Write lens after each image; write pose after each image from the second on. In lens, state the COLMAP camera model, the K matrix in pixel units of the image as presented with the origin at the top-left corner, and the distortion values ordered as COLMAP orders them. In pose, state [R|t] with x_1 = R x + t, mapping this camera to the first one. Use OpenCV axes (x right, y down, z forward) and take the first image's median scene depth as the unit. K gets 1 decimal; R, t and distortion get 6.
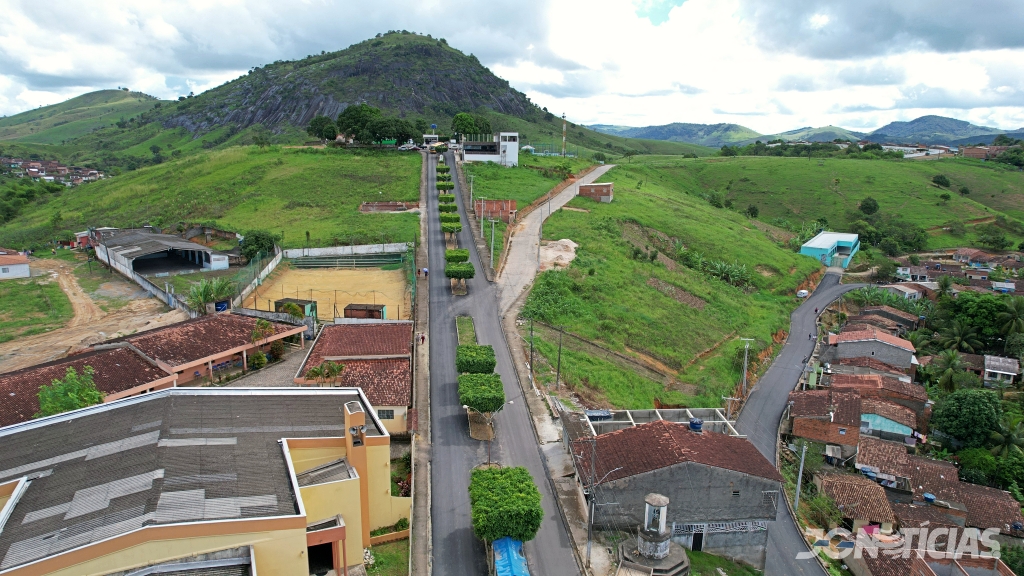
lens RADIAL K [[652.8, 0, 507.1], [0, 652.8, 288.8], [0, 0, 1]] dist [-0.087514, 0.080297]
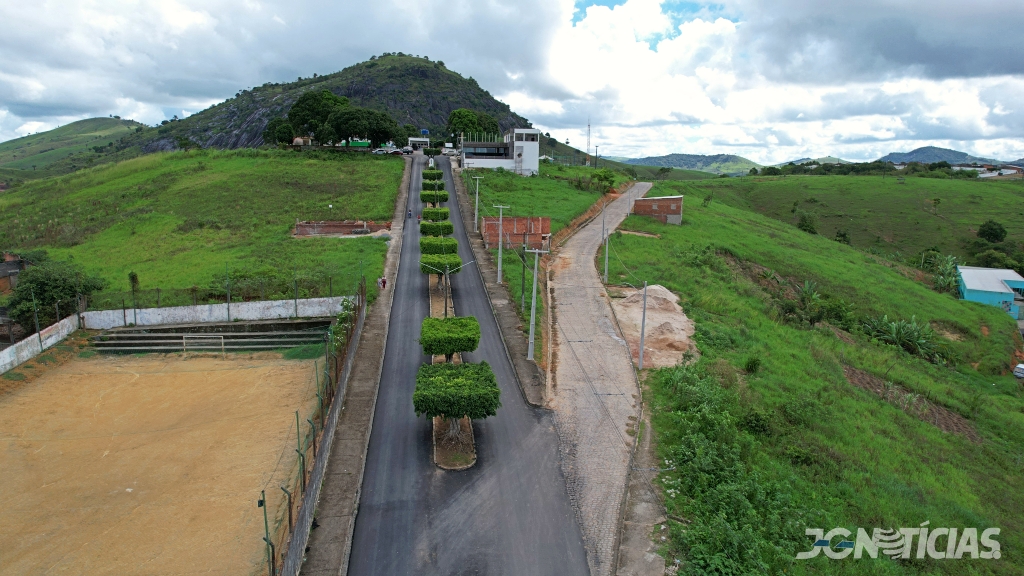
lens RADIAL K [[652.8, 0, 507.1], [0, 652.8, 288.8], [0, 0, 1]] dist [-0.087514, 0.080297]
pose [[0.999993, 0.000535, 0.003641, -0.021240], [-0.000362, 0.998880, -0.047317, -0.030456], [-0.003662, 0.047316, 0.998873, 0.296517]]
